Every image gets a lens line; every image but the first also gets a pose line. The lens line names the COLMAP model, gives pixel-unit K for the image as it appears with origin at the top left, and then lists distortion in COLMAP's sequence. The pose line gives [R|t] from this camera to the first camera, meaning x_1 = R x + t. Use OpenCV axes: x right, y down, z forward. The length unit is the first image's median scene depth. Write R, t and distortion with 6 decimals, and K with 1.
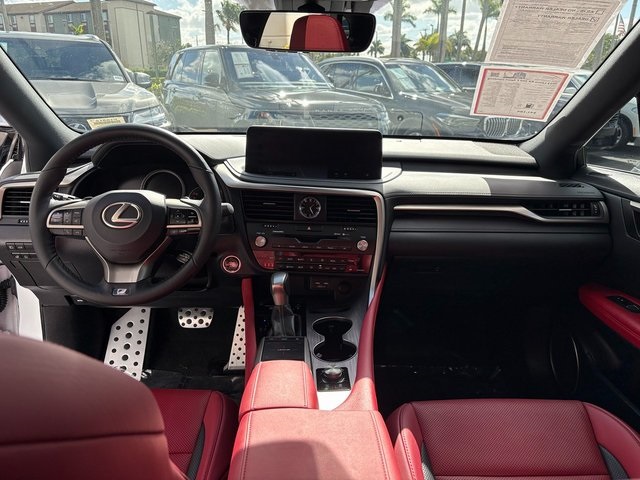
lens RADIAL K [[491.2, 0, 321.7], [0, 491.2, 239.5], [0, 0, 1]] dist [0.014416, -0.019278]
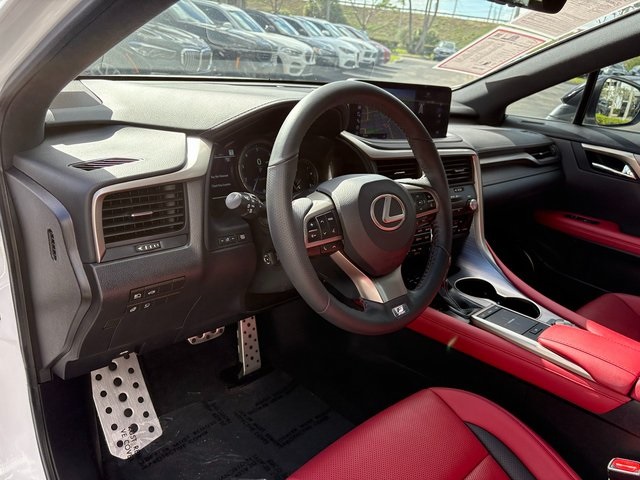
lens RADIAL K [[491.2, 0, 319.9], [0, 491.2, 244.8], [0, 0, 1]] dist [0.014416, -0.019278]
pose [[0.742285, -0.194358, 0.641278, -0.778852], [0.100433, 0.978471, 0.180301, -0.115906], [-0.662515, -0.069429, 0.745824, 0.420257]]
